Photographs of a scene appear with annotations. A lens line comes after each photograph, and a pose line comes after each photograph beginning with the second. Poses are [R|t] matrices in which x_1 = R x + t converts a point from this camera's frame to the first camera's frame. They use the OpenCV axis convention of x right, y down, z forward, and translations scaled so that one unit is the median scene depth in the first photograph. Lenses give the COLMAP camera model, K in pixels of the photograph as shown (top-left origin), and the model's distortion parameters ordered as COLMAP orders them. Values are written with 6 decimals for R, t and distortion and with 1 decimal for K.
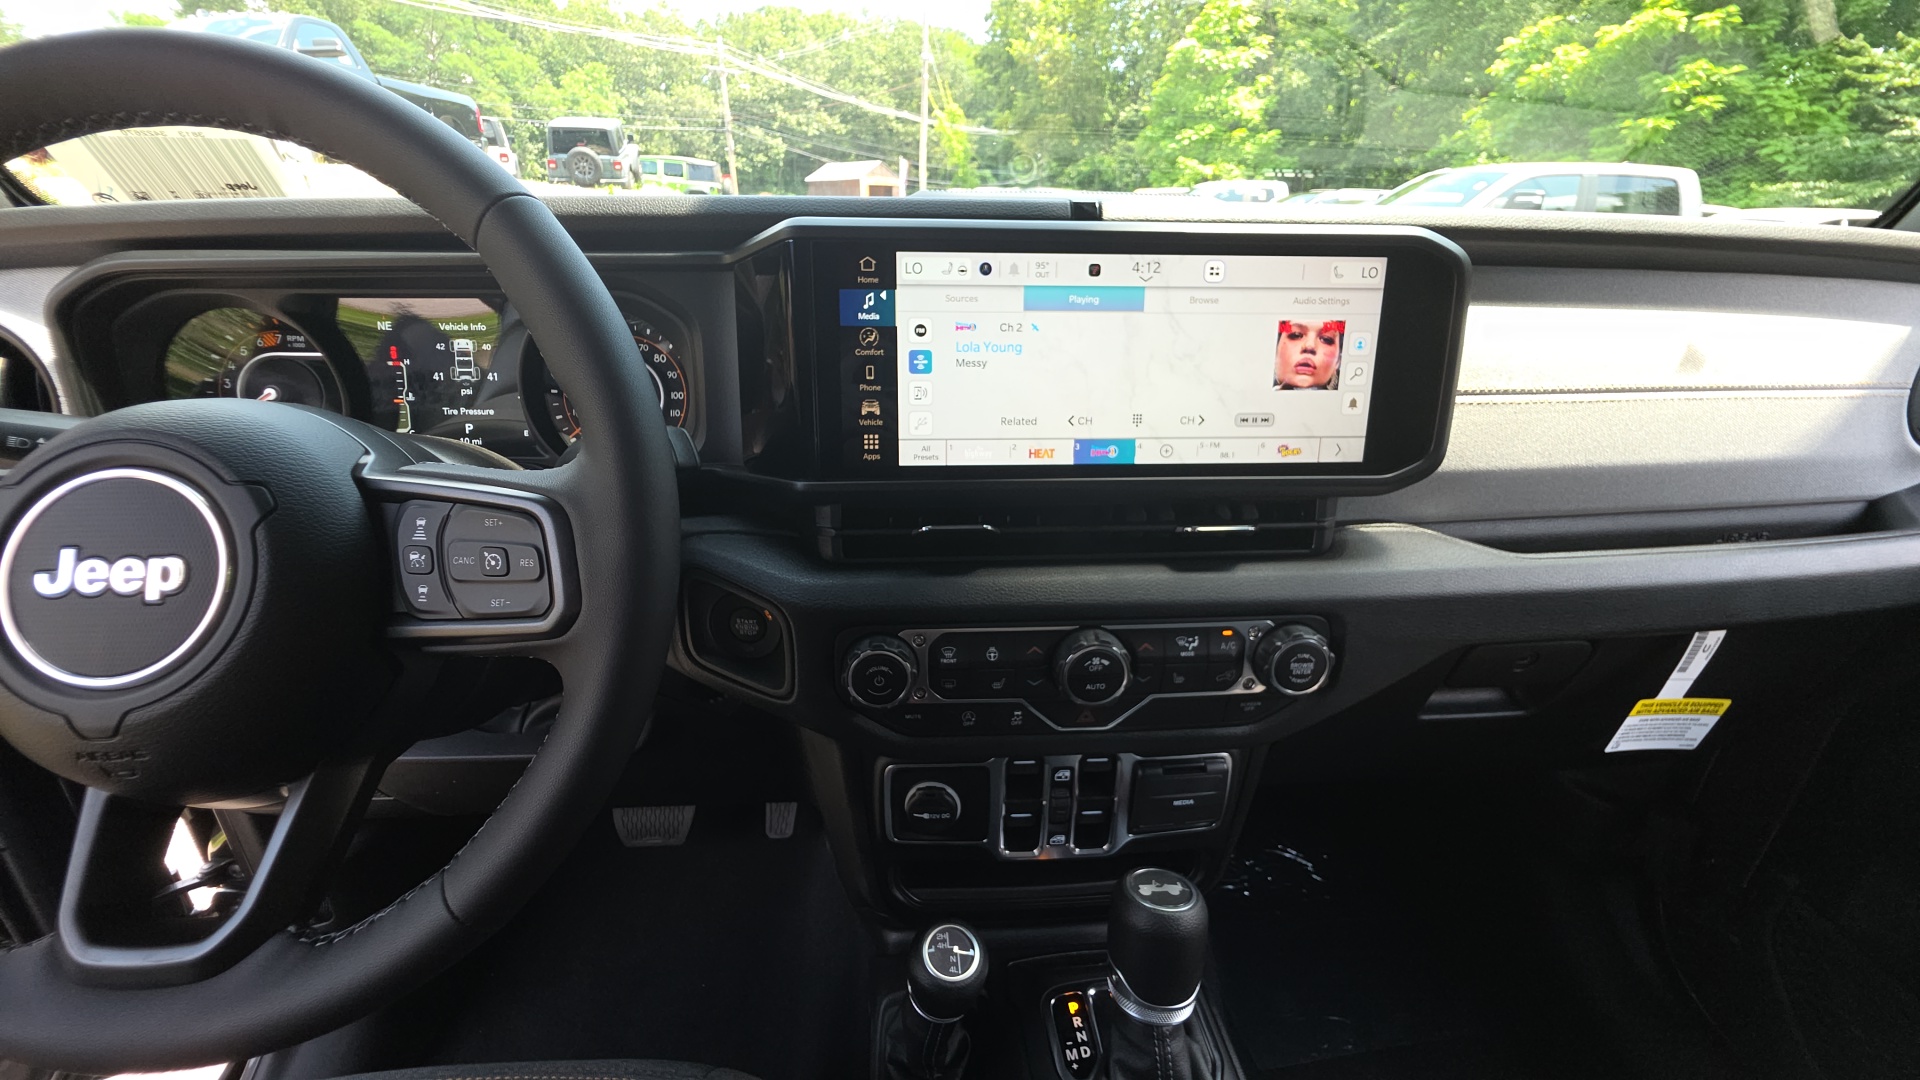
lens RADIAL K [[772.2, 0, 948.1], [0, 772.2, 537.9], [0, 0, 1]] dist [0.013947, -0.009213]
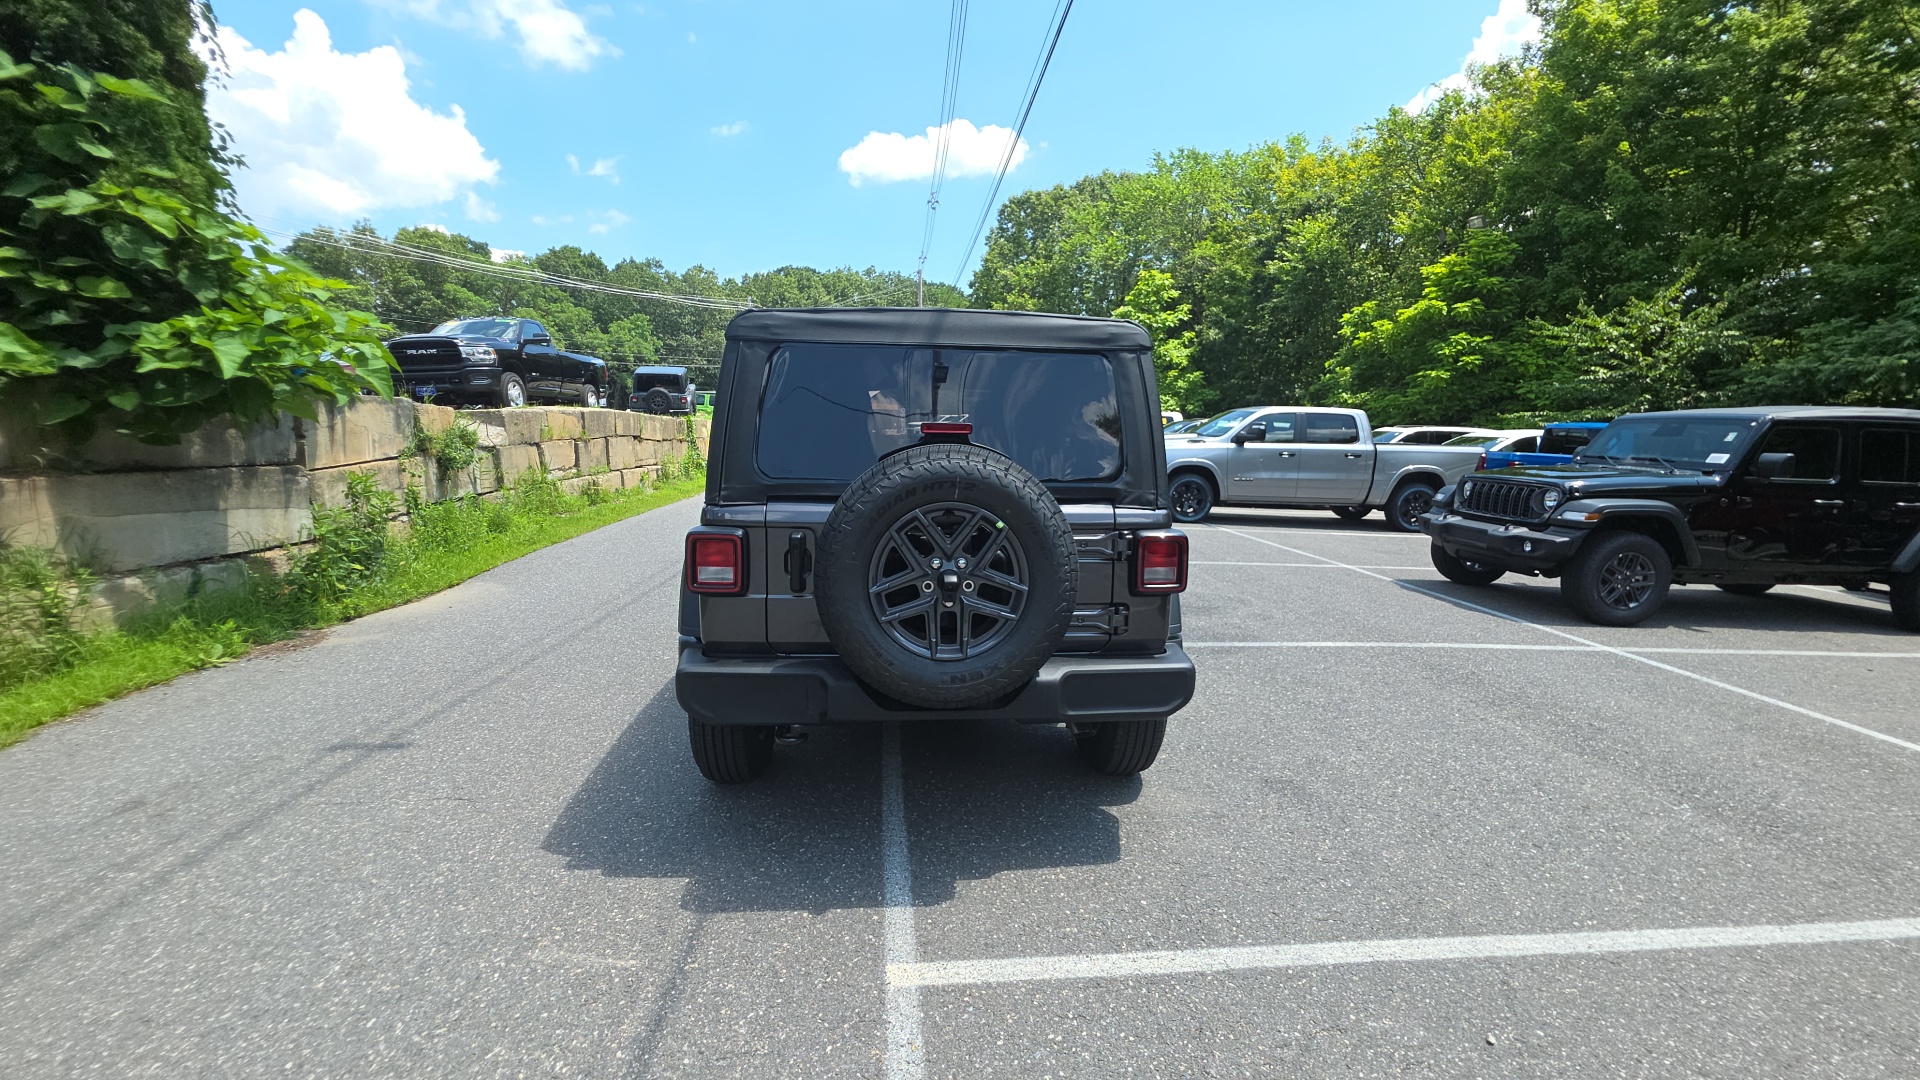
lens RADIAL K [[781.6, 0, 944.5], [0, 781.6, 534.0], [0, 0, 1]] dist [0.009267, -0.004136]
pose [[0.999997, -0.001004, 0.002316, 0.532369], [0.001582, 0.964239, -0.265028, 3.689274], [-0.001968, 0.265031, 0.964238, -8.894239]]
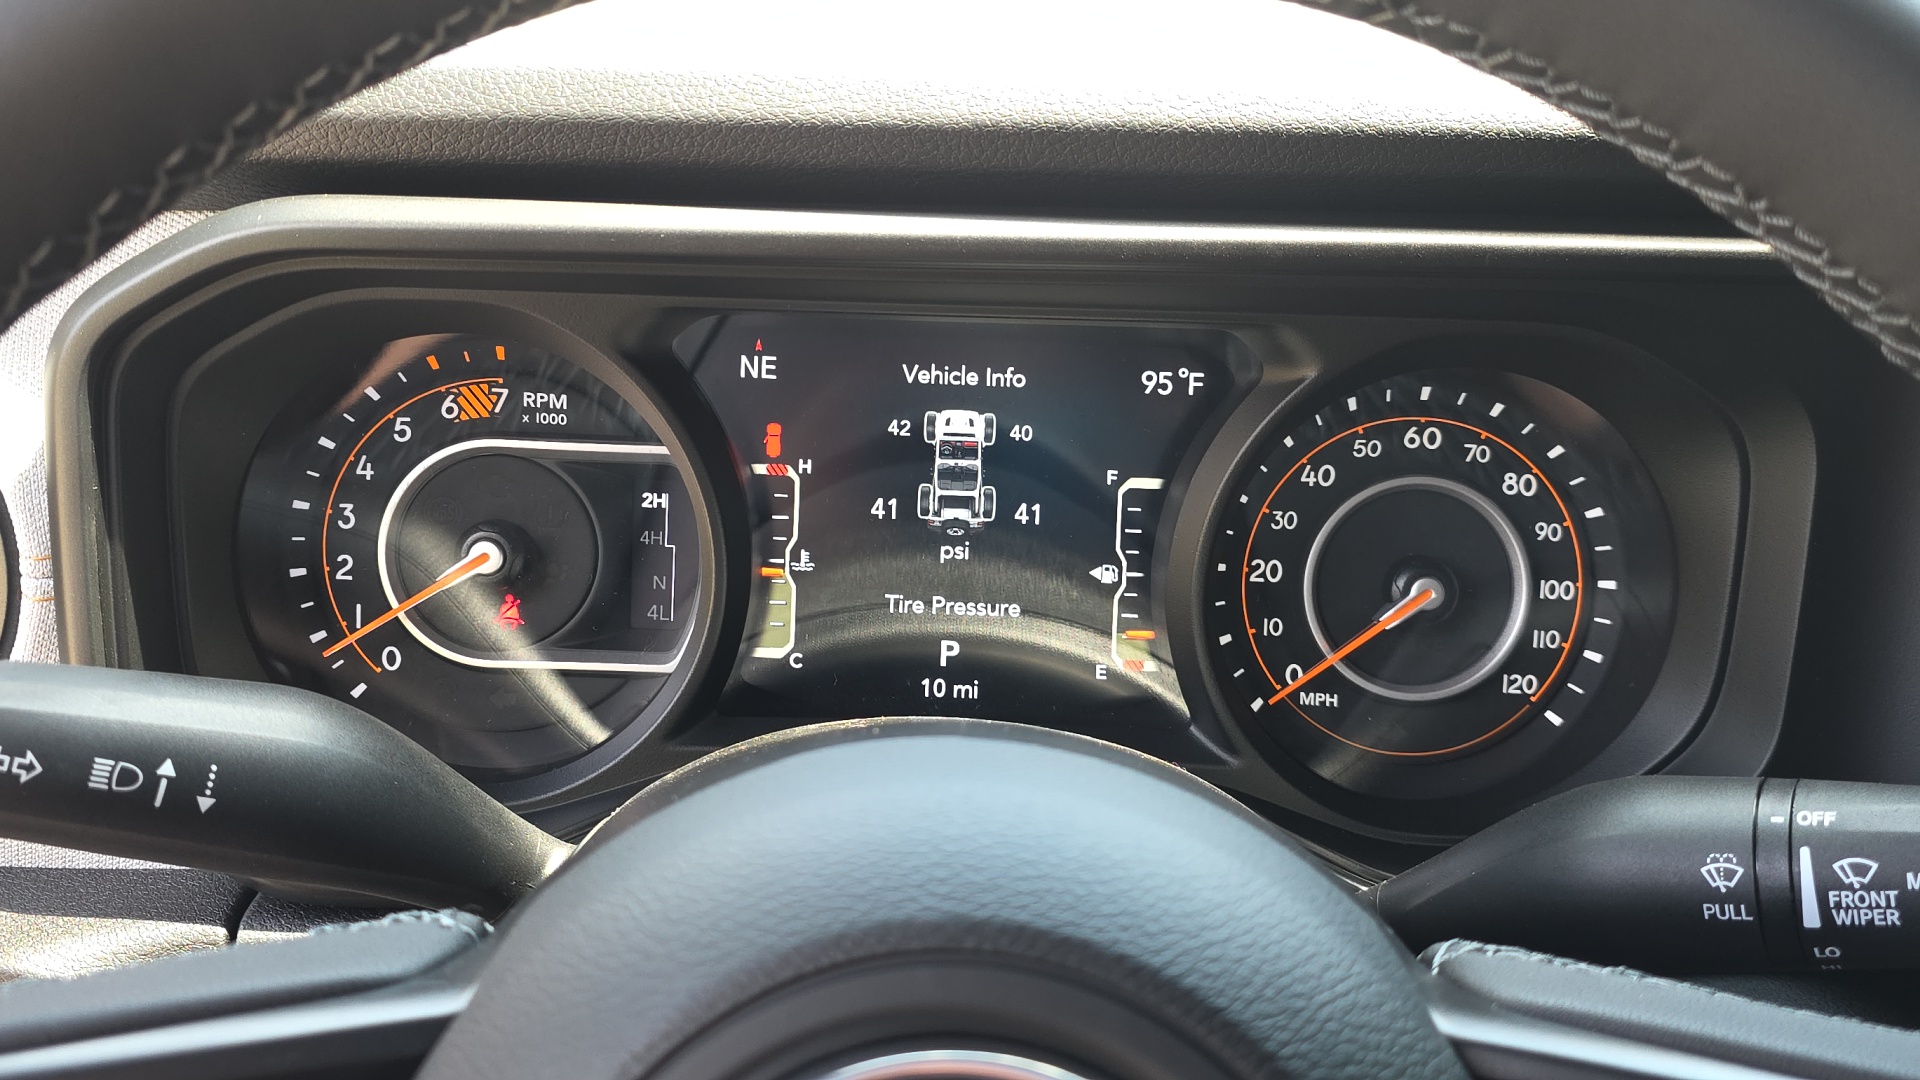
lens RADIAL K [[1932.3, 0, 960.0], [0, 1932.3, 540.0], [0, 0, 1]] dist [0.120963, -0.258345]
pose [[0.997746, 0.043502, -0.051089, -0.578314], [-0.046836, 0.996720, -0.065994, -0.136781], [0.048051, 0.068238, 0.996511, 0.110905]]
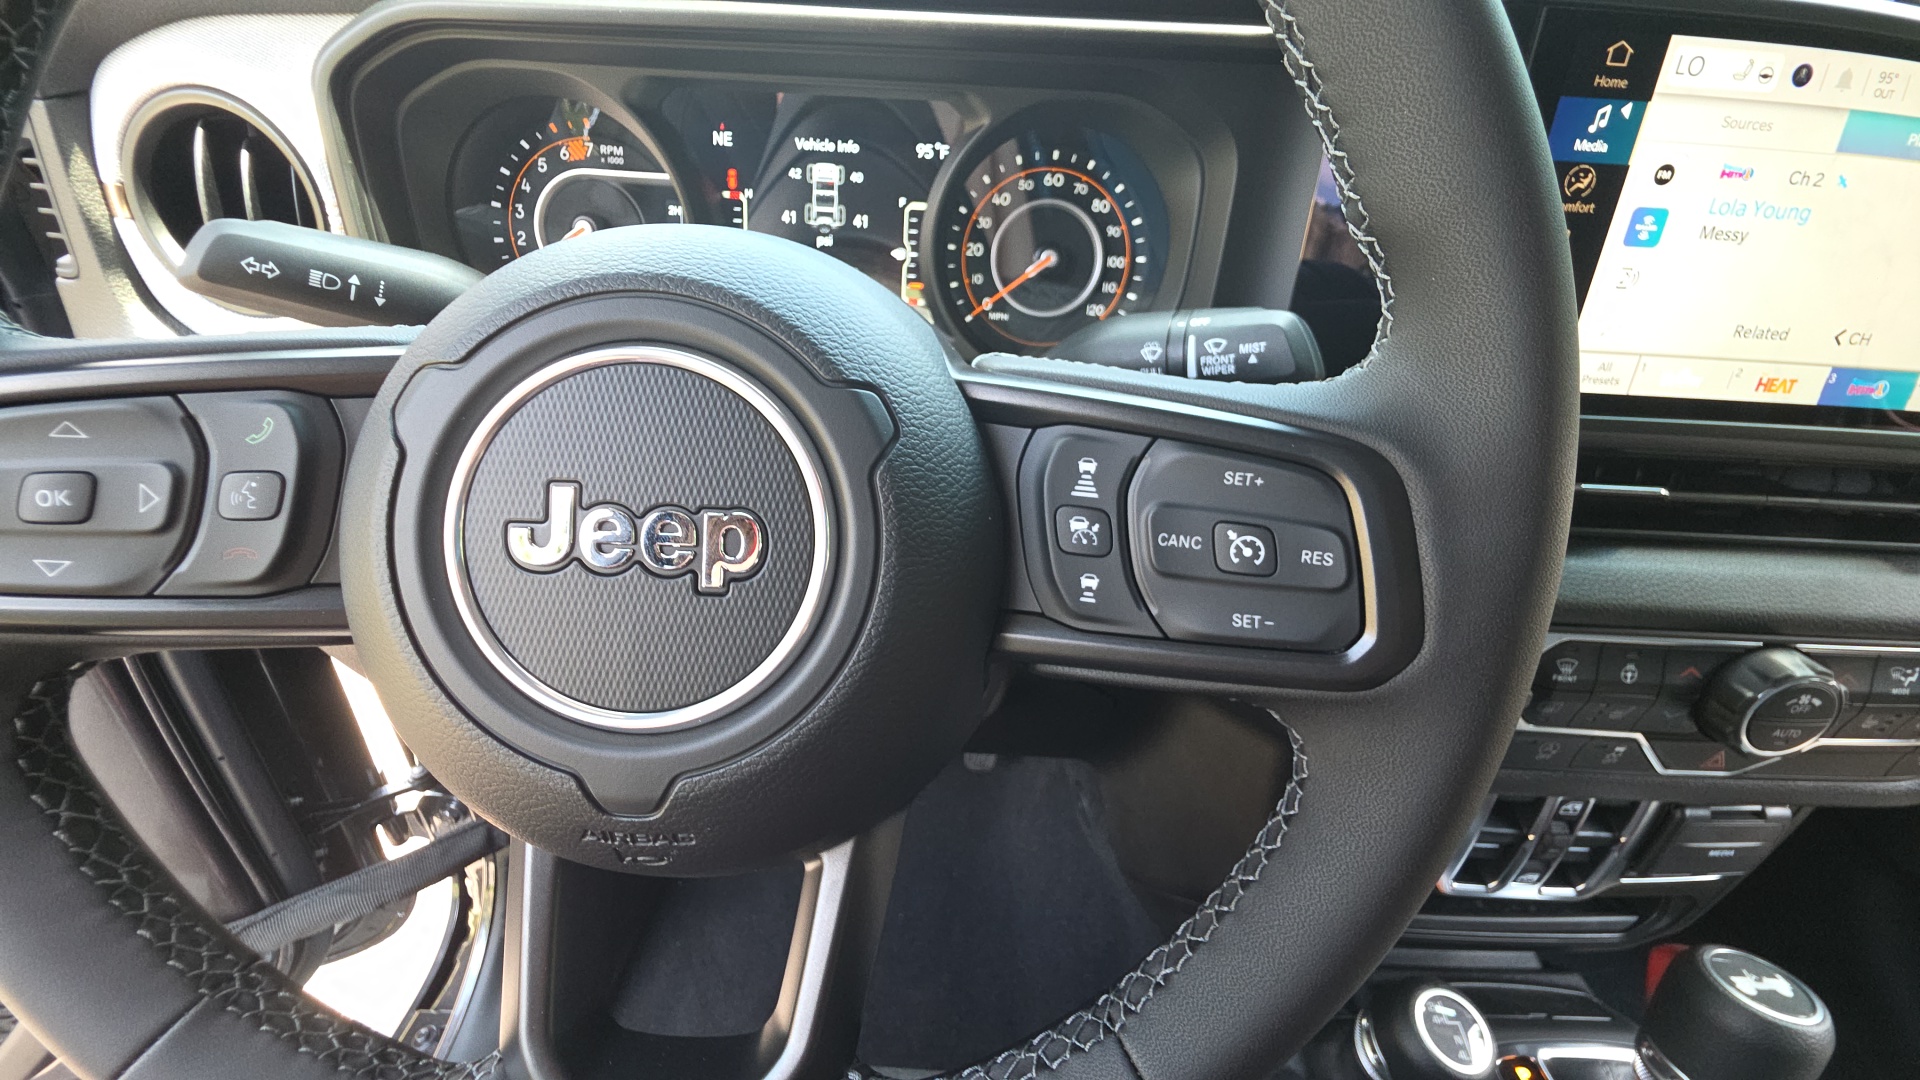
lens RADIAL K [[776.3, 0, 948.1], [0, 776.3, 537.7], [0, 0, 1]] dist [0.015860, -0.011233]
pose [[0.996197, 0.072544, -0.048258, -0.454349], [-0.064924, 0.987429, 0.144112, -0.026859], [0.058106, -0.140431, 0.988384, 0.248721]]
